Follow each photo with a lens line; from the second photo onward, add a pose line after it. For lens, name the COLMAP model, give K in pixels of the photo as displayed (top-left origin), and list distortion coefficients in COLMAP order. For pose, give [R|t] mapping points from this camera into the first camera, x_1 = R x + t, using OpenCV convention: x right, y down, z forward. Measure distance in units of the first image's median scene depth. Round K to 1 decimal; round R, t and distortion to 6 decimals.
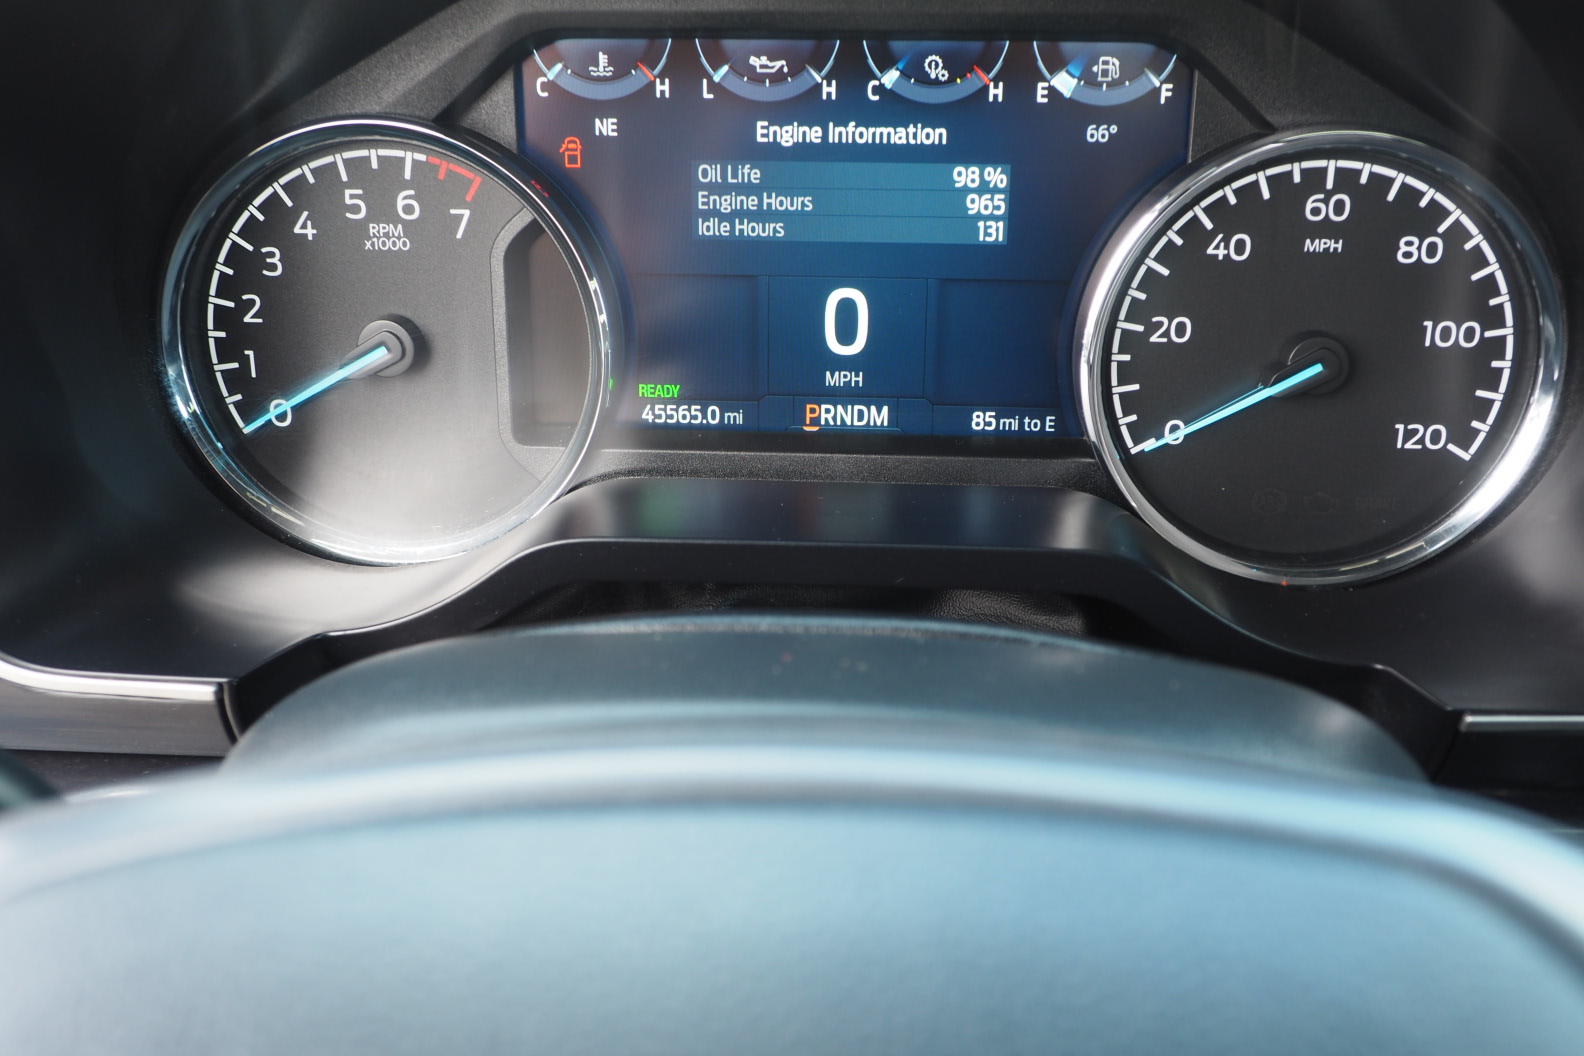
lens RADIAL K [[1517.3, 0, 796.0], [0, 1517.3, 531.4], [0, 0, 1]] dist [-0.014542, 0.000000]
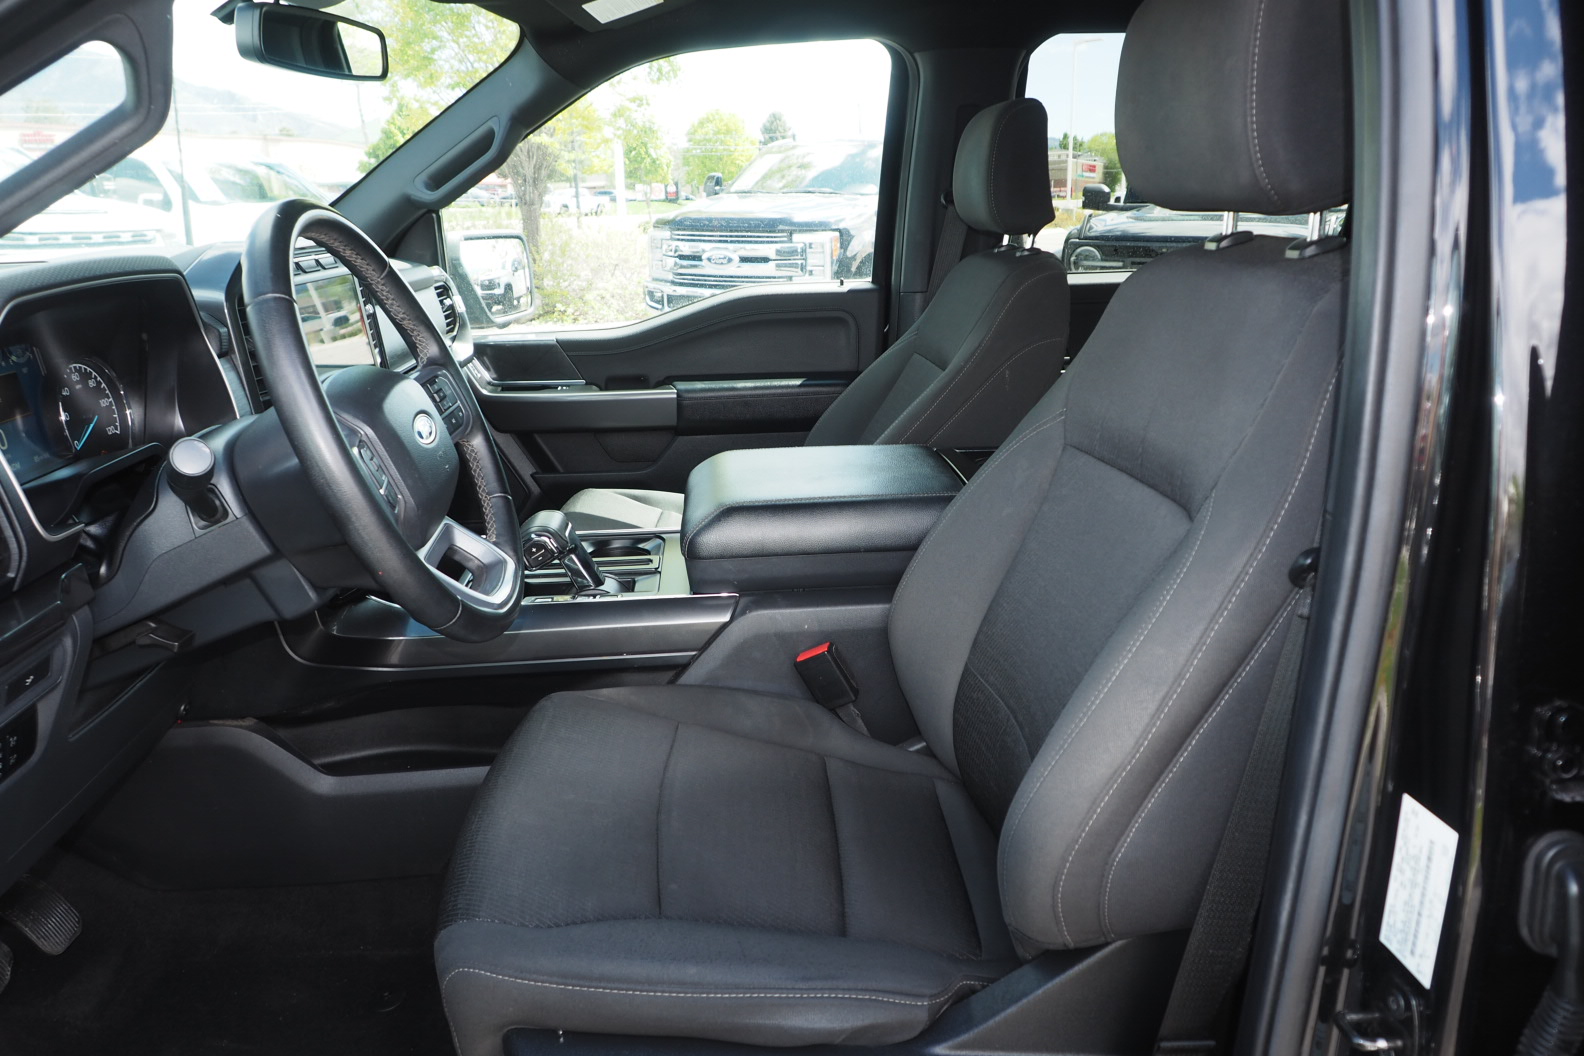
lens RADIAL K [[1114.3, 0, 789.6], [0, 1114.3, 526.9], [0, 0, 1]] dist [-0.045626, 0.007519]
pose [[-0.135256, -0.284147, 0.949192, -2.485516], [0.425730, 0.848386, 0.314635, 0.002889], [-0.894684, 0.446656, 0.006220, -0.424384]]
